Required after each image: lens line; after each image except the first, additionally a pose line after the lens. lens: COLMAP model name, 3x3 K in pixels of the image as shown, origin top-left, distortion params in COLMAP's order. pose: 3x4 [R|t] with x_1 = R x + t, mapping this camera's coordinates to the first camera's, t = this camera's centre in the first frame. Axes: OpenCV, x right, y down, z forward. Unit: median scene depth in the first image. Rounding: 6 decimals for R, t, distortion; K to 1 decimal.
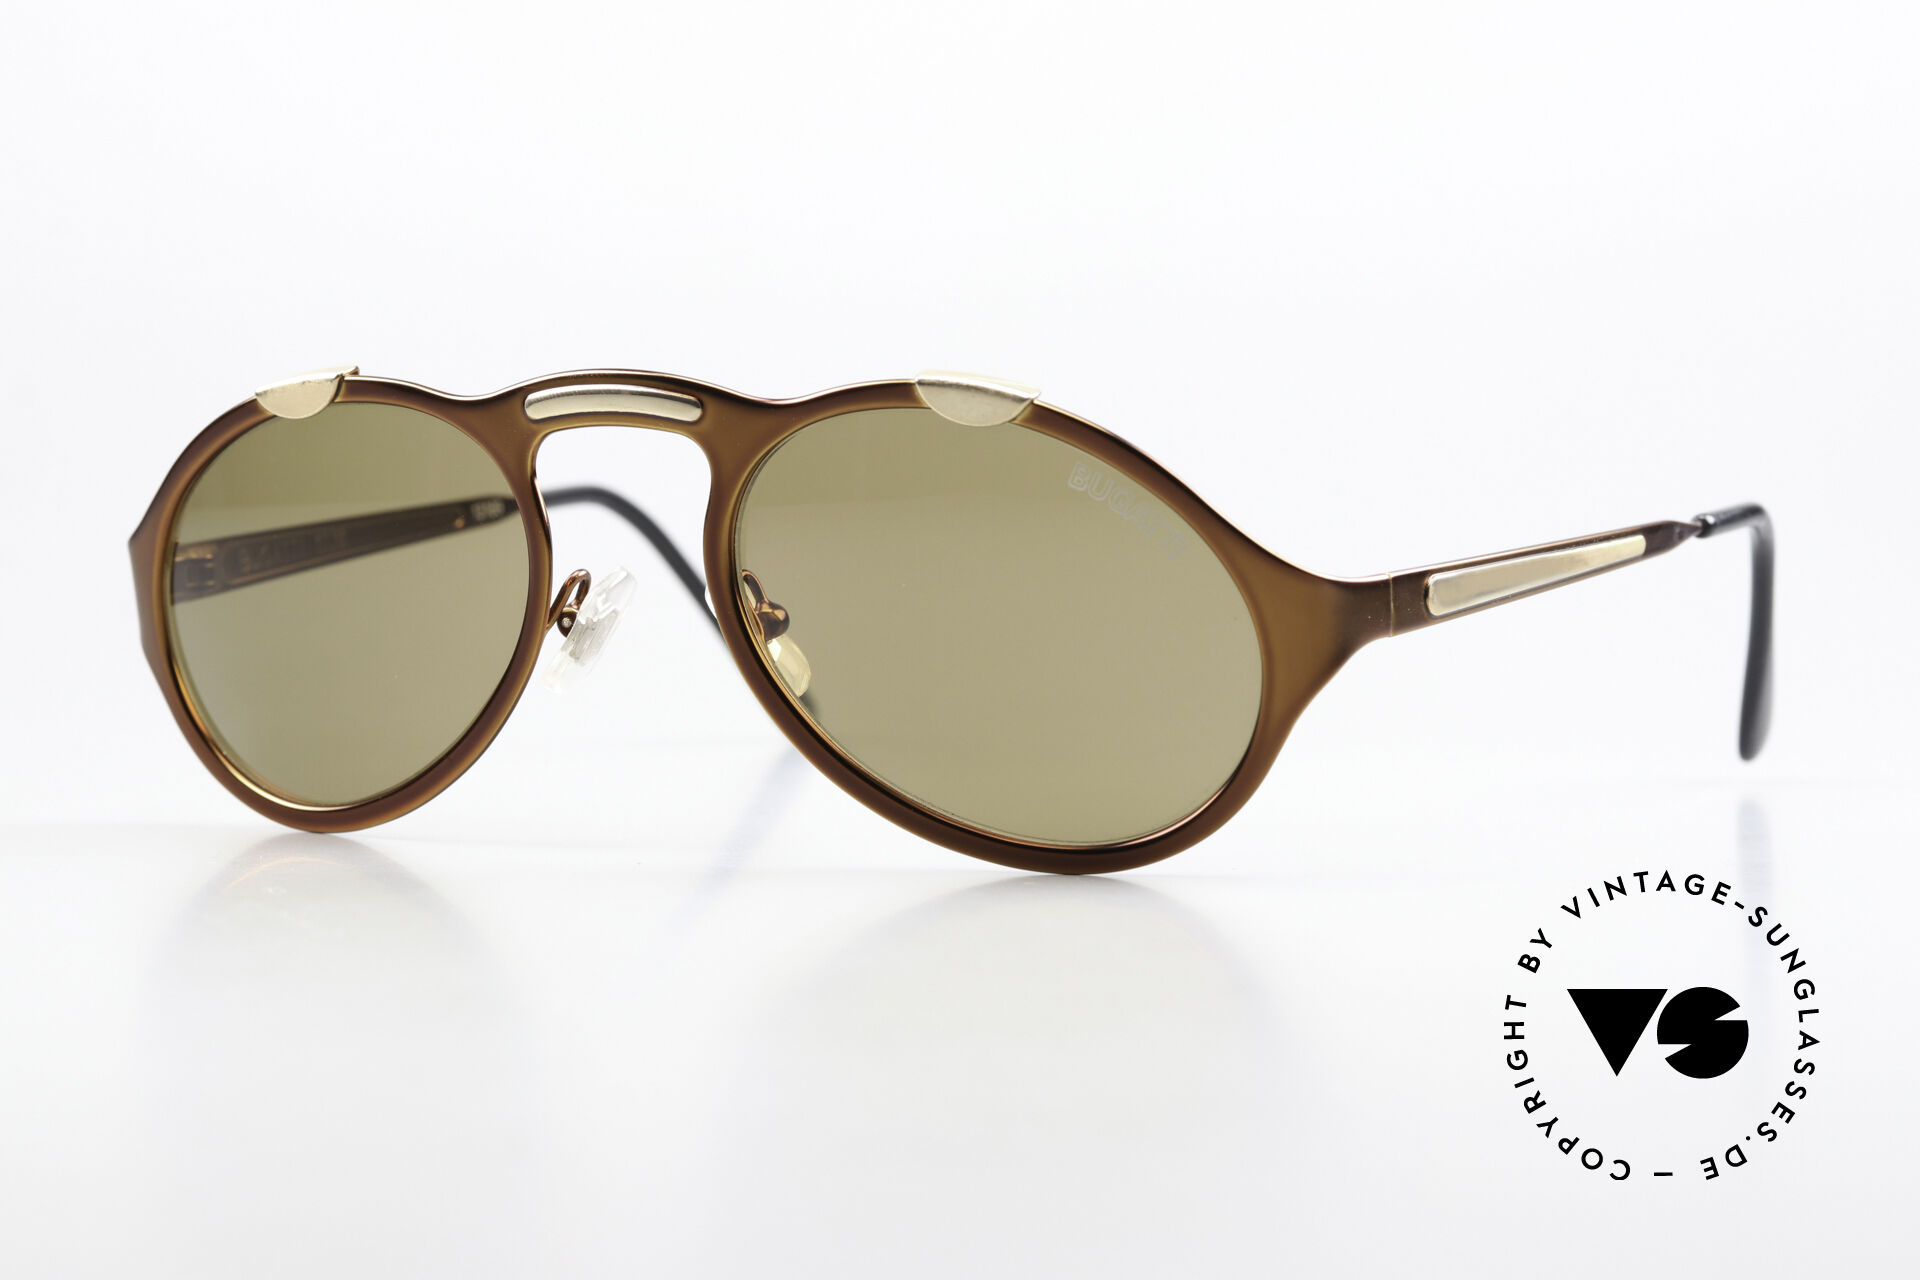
lens RADIAL K [[5345.3, 0, 960.0], [0, 5345.3, 640.0], [0, 0, 1]] dist [-0.142369, -0.192243]
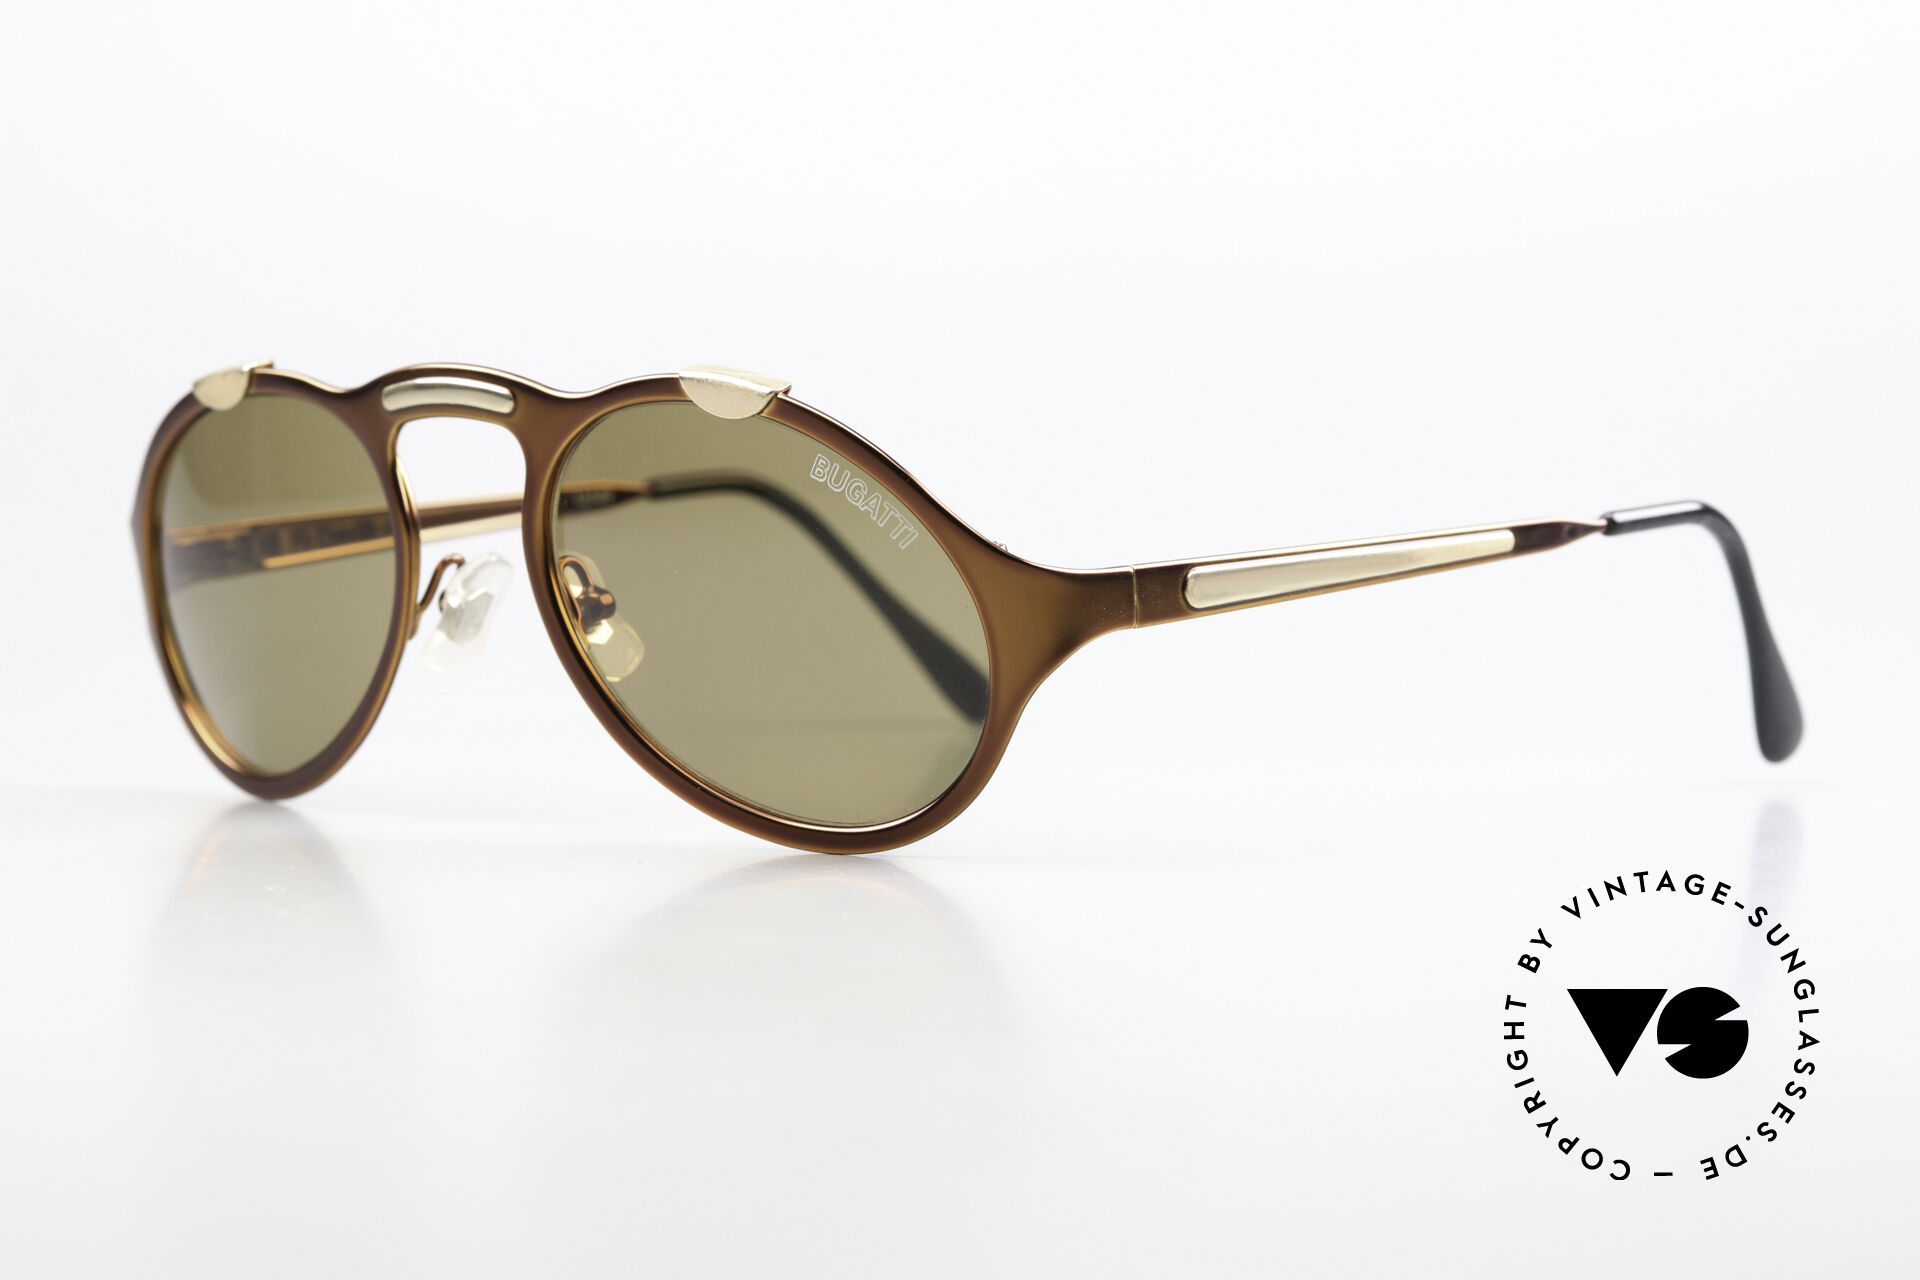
lens RADIAL K [[5345.3, 0, 960.0], [0, 5345.3, 640.0], [0, 0, 1]] dist [-0.142369, -0.192243]
pose [[0.968329, 0.015110, -0.249222, 0.296572], [-0.015167, 0.999884, 0.001689, 0.000402], [0.249218, 0.002144, 0.968445, 0.009198]]
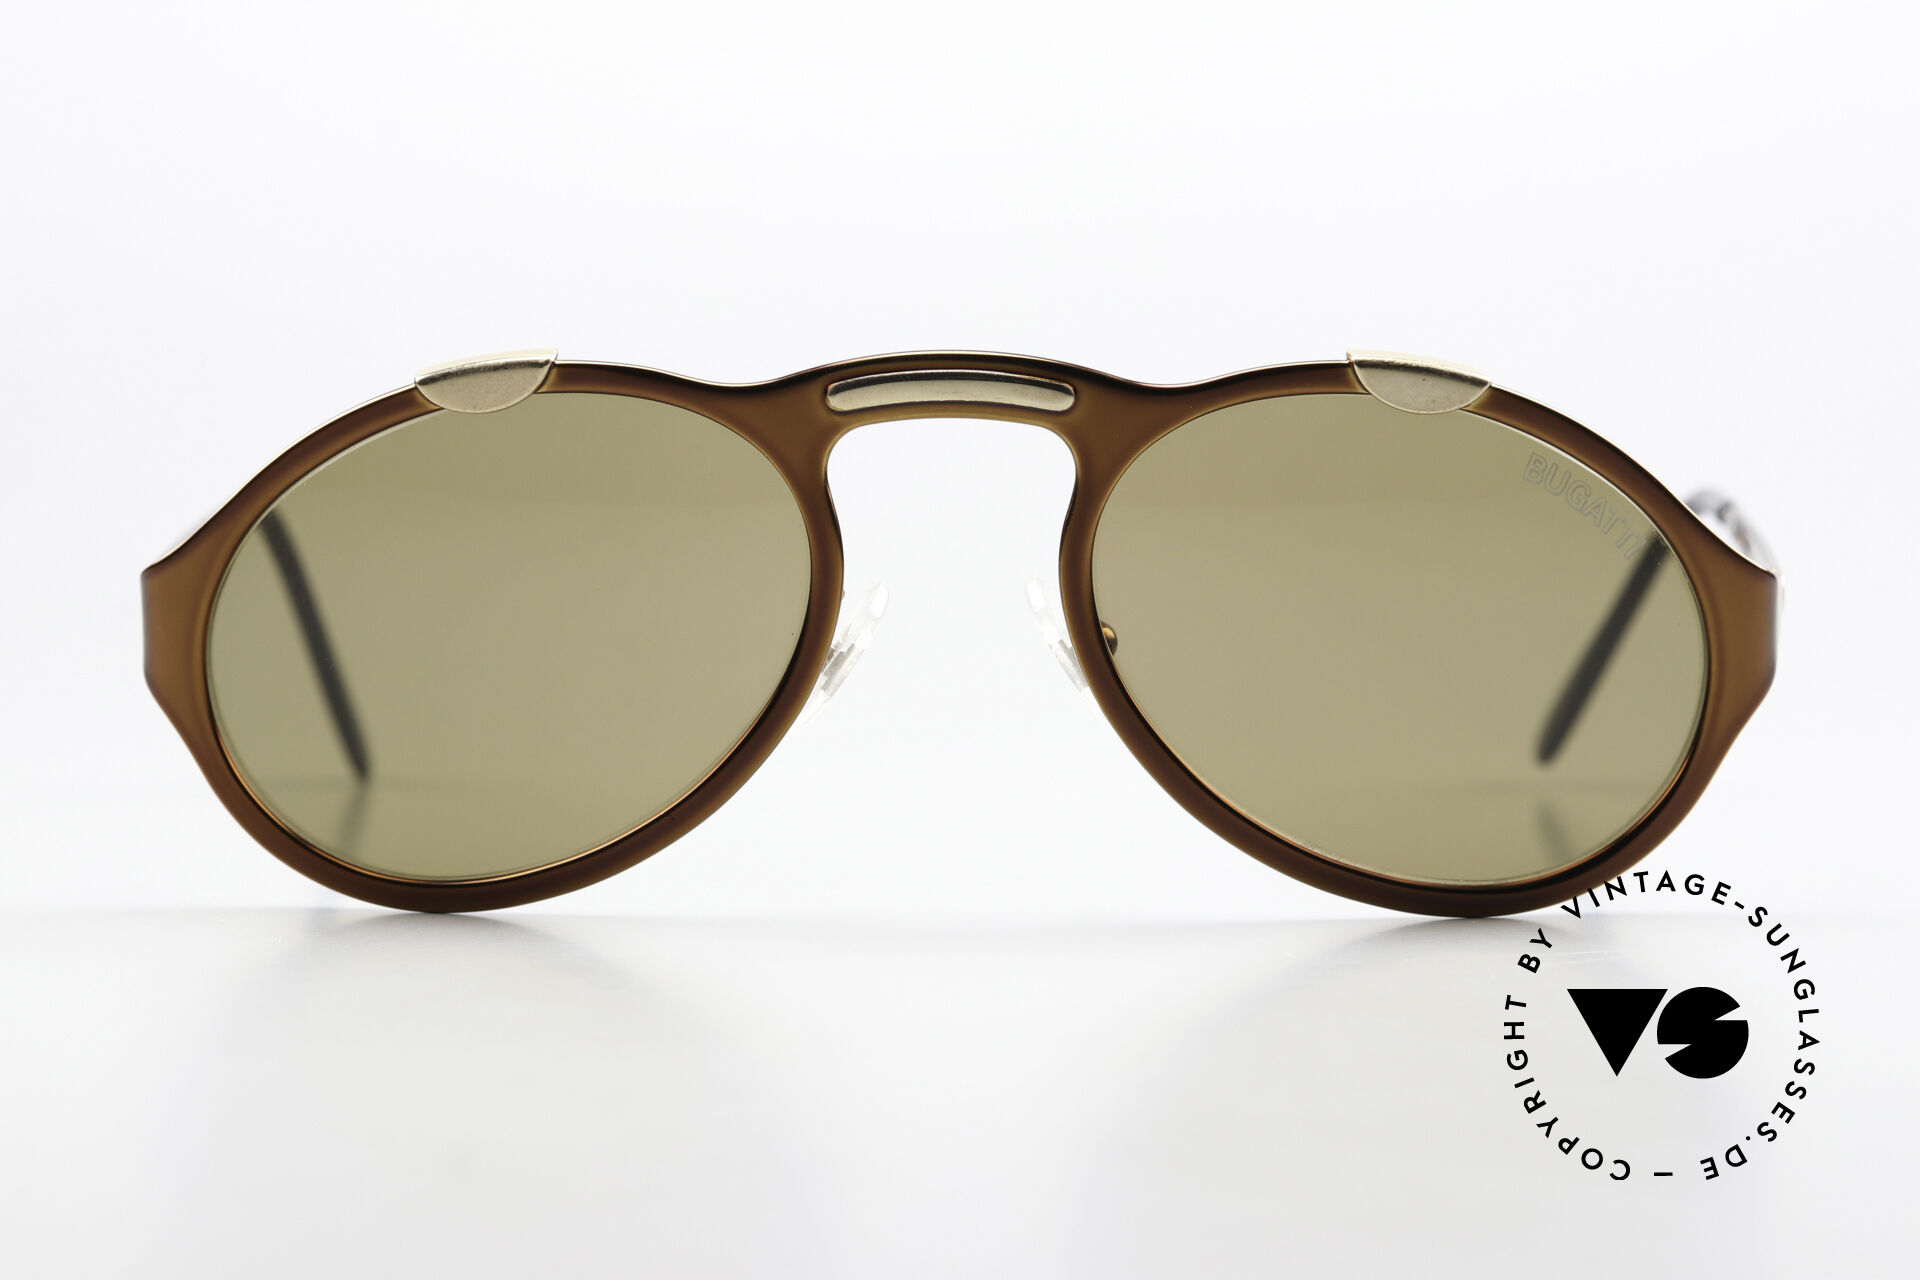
lens RADIAL K [[5345.3, 0, 960.0], [0, 5345.3, 640.0], [0, 0, 1]] dist [-0.142369, -0.192243]
pose [[0.901319, -0.028470, 0.432220, -0.434439], [0.027241, 0.999588, 0.009037, -0.012476], [-0.432299, 0.003629, 0.901723, 0.235977]]
